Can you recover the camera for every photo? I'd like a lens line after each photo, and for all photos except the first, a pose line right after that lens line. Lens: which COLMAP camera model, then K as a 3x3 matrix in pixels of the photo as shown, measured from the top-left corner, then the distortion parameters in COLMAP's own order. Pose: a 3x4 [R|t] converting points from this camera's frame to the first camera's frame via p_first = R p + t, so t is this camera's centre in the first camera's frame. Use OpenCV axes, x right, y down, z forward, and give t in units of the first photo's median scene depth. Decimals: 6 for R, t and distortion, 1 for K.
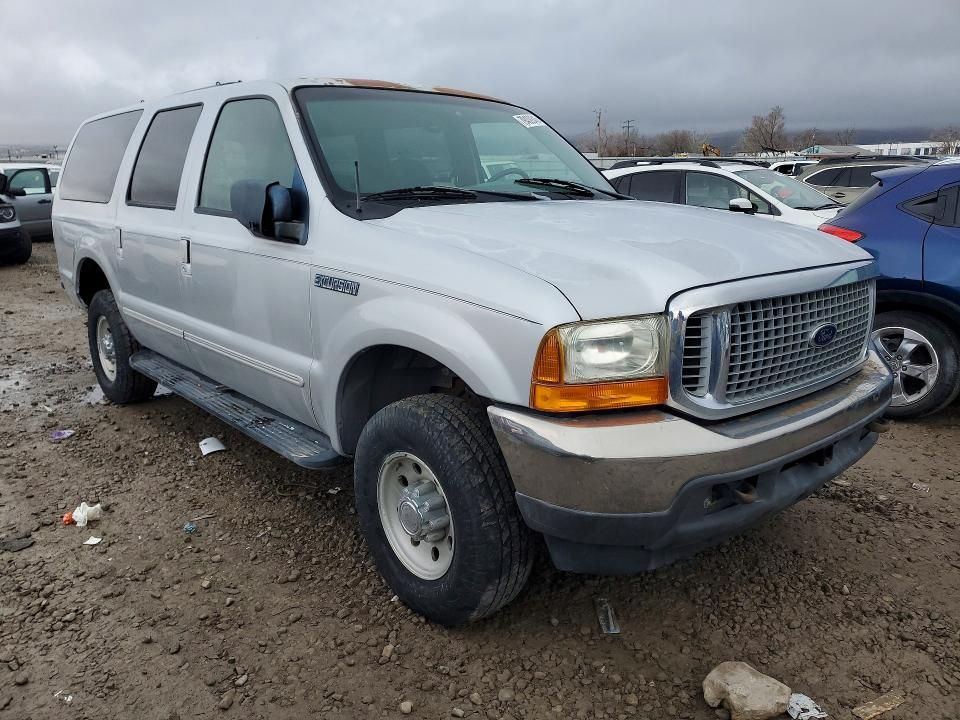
lens RADIAL K [[760.7, 0, 480.0], [0, 760.7, 360.0], [0, 0, 1]] dist [0.000373, -0.002937]
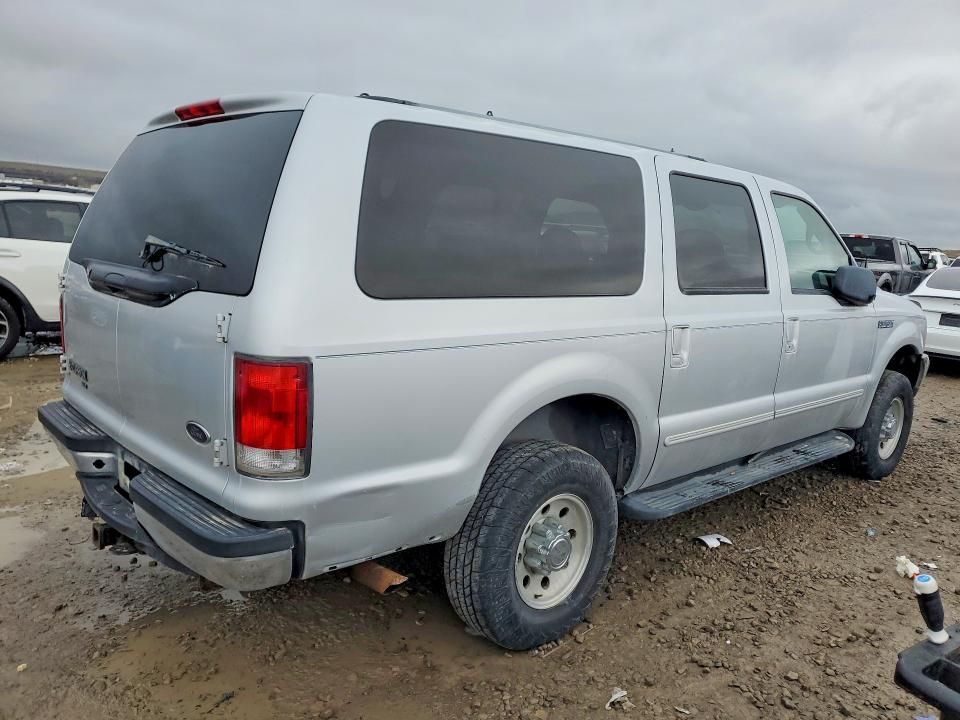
lens RADIAL K [[760.7, 0, 480.0], [0, 760.7, 360.0], [0, 0, 1]] dist [0.000373, -0.002937]
pose [[-0.035631, -0.171247, 0.984584, -1.557599], [0.172036, 0.969451, 0.174841, -0.398972], [-0.984446, 0.175614, -0.005082, 1.583695]]
